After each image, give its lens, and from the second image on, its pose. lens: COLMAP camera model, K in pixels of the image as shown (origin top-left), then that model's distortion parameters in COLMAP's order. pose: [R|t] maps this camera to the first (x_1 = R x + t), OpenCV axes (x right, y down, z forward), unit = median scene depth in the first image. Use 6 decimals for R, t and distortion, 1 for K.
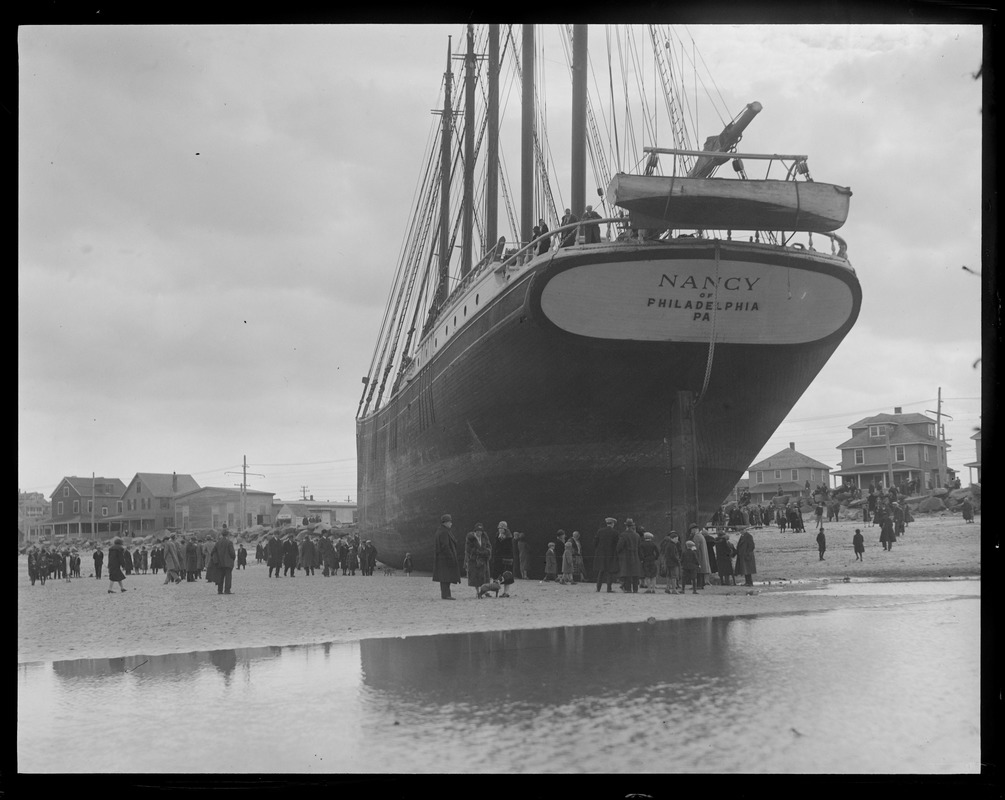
lens RADIAL K [[1472.3, 0, 462.2], [0, 1472.3, 426.9], [0, 0, 1]] dist [-0.033282, 0.006934]
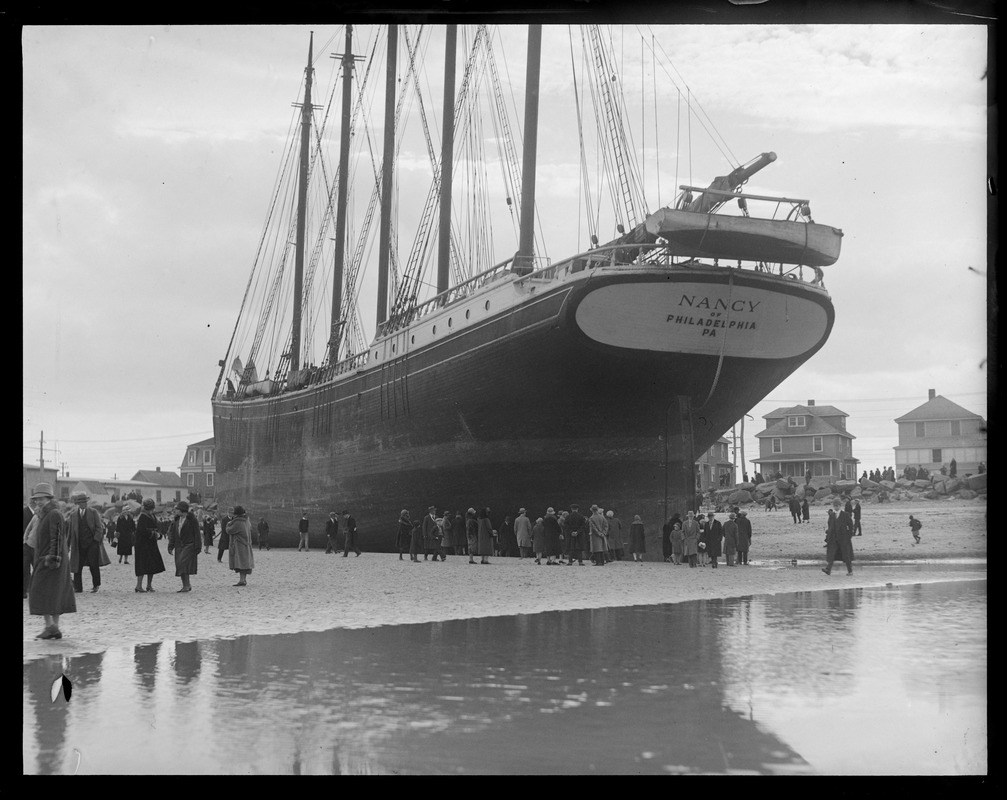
lens RADIAL K [[1475.2, 0, 463.2], [0, 1475.2, 427.0], [0, 0, 1]] dist [-0.033282, 0.006934]
pose [[0.982675, 0.031112, 0.182708, -0.238124], [-0.033203, 0.999413, 0.008396, -0.004047], [-0.182339, -0.014317, 0.983131, -0.106722]]
